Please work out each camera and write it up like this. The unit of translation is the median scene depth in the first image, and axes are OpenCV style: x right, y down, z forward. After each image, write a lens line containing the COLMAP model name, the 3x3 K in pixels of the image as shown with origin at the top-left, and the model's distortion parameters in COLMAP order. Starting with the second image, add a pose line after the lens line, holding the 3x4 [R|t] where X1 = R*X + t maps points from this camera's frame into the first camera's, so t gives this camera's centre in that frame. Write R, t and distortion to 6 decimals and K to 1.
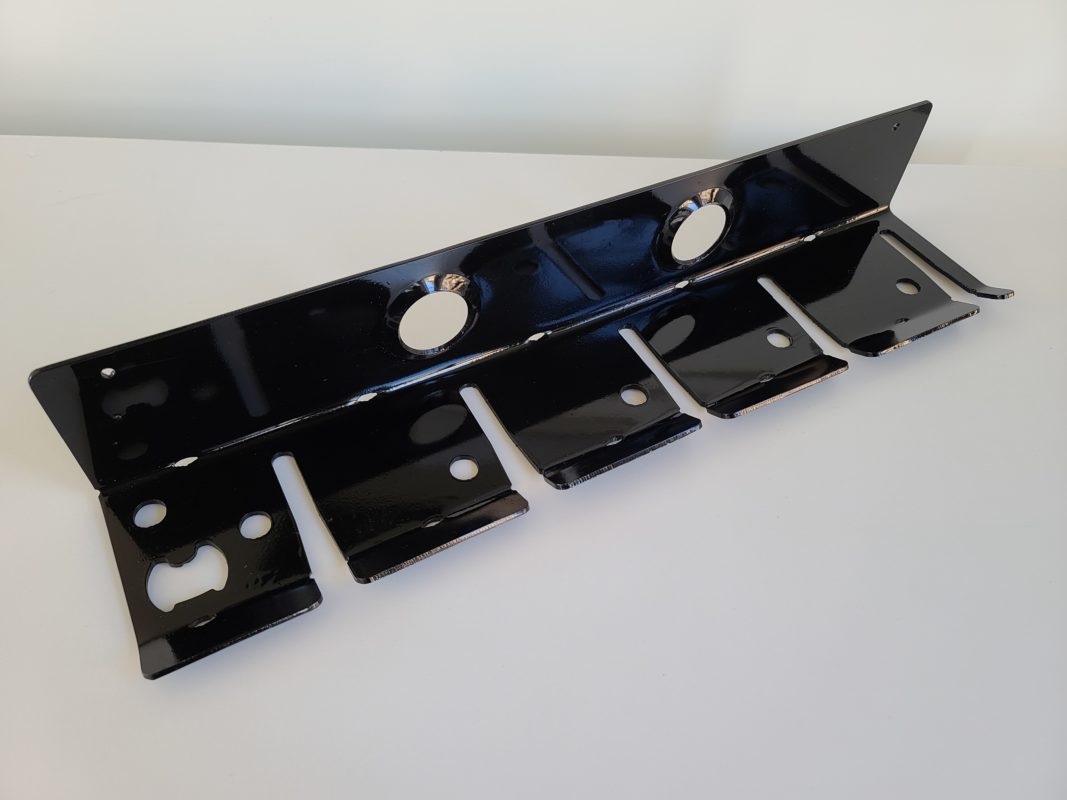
lens RADIAL K [[777.2, 0, 533.5], [0, 777.2, 400.0], [0, 0, 1]] dist [0.106049, 0.000582]
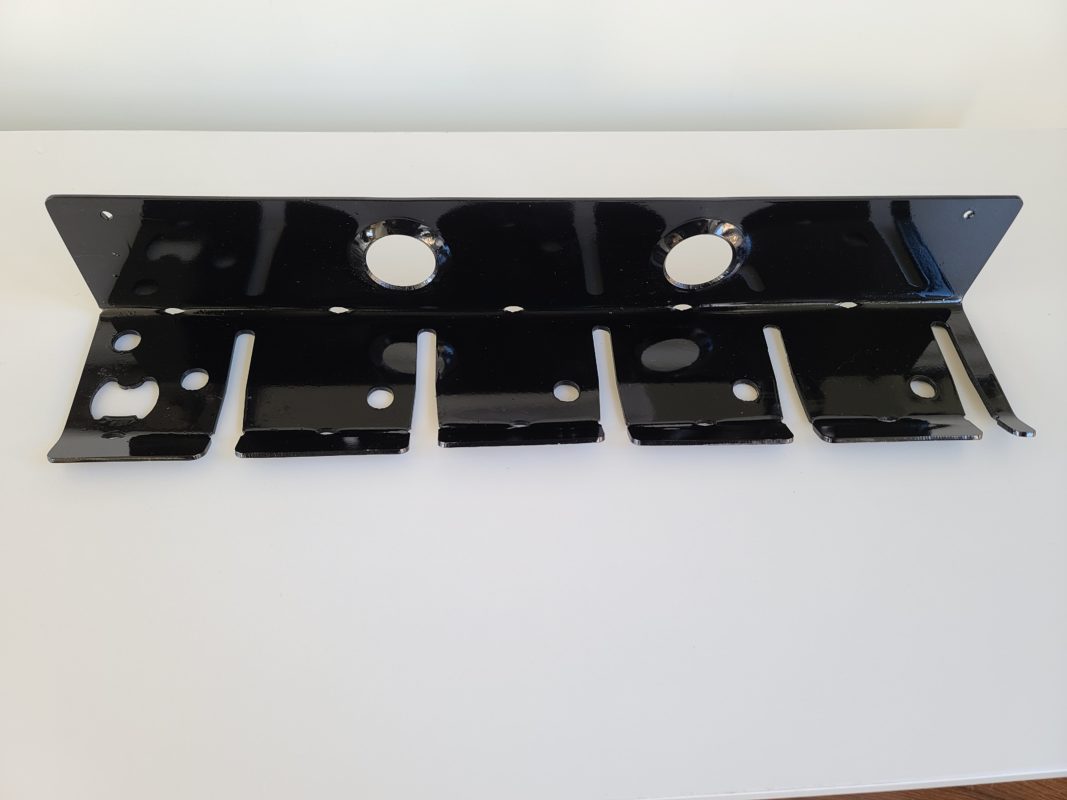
lens RADIAL K [[777.2, 0, 533.5], [0, 777.2, 400.0], [0, 0, 1]] dist [0.106049, 0.000582]
pose [[0.901398, 0.341940, -0.265628, 0.382874], [-0.330396, 0.939688, 0.088460, -0.075942], [0.279855, 0.008024, 0.960009, 0.008231]]
